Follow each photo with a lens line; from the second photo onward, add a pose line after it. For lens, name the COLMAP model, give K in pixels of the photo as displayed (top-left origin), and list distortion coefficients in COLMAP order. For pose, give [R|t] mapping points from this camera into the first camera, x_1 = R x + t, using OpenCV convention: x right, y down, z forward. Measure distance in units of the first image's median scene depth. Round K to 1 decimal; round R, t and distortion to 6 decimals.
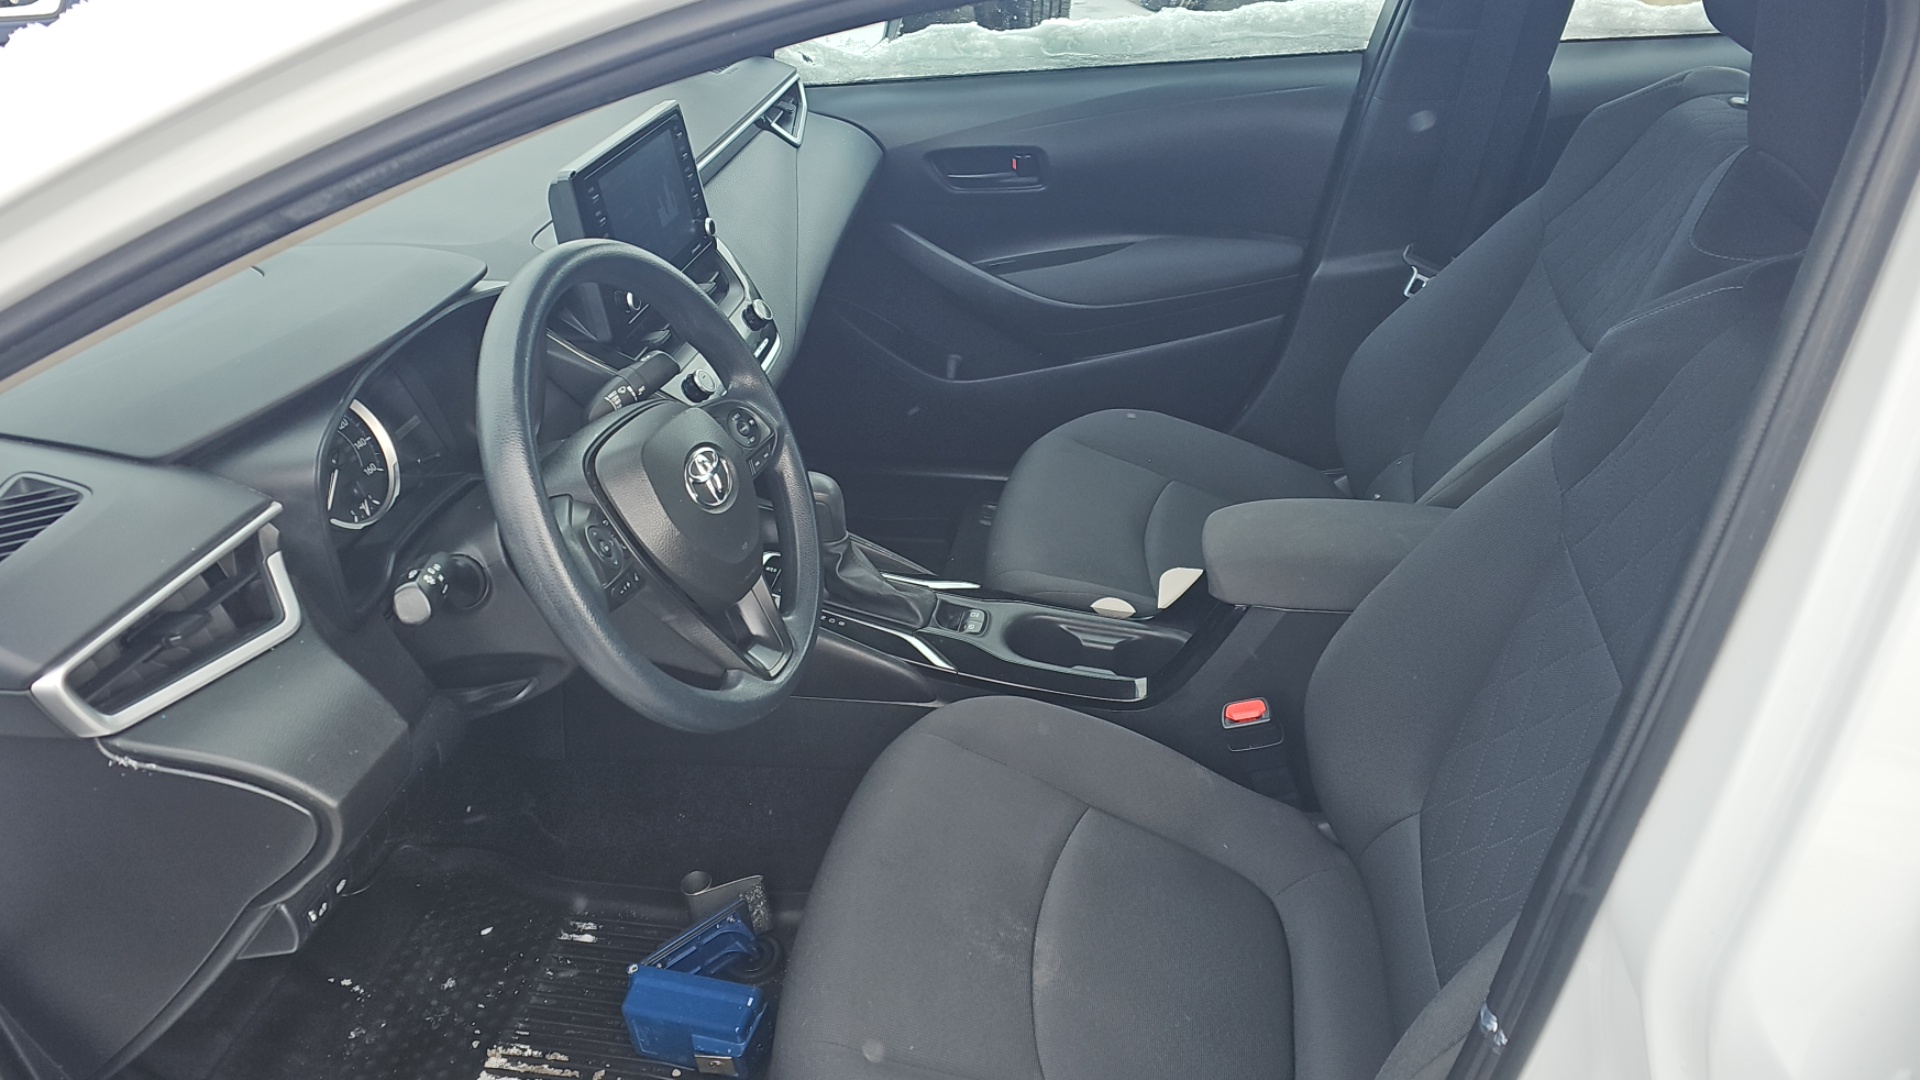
lens RADIAL K [[1371.4, 0, 973.4], [0, 1371.4, 550.6], [0, 0, 1]] dist [0.083959, -0.070691]
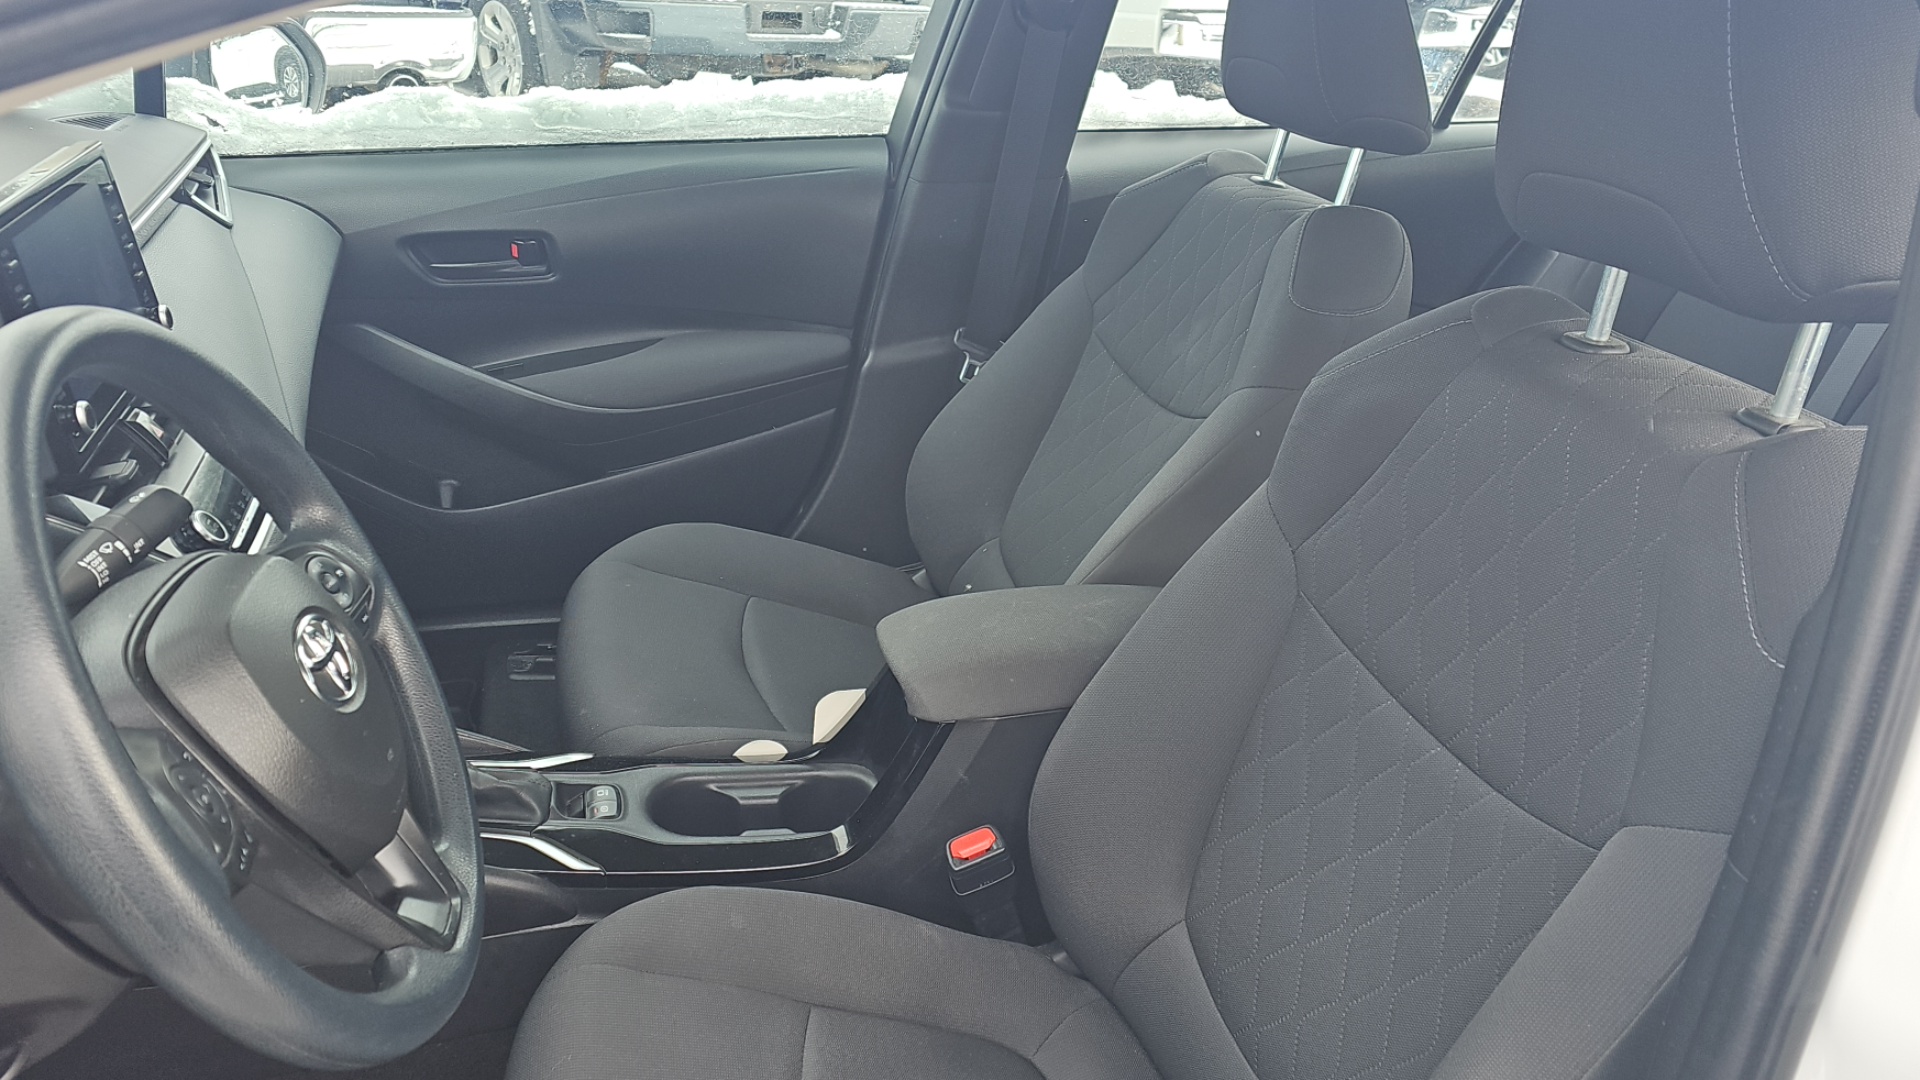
lens RADIAL K [[1339.4, 0, 960.0], [0, 1339.4, 540.0], [0, 0, 1]] dist [0.059039, -0.069282]
pose [[0.888367, -0.103019, 0.447427, -0.143572], [0.145543, 0.987431, -0.061622, -0.018053], [-0.435455, 0.119863, 0.892195, 0.204866]]
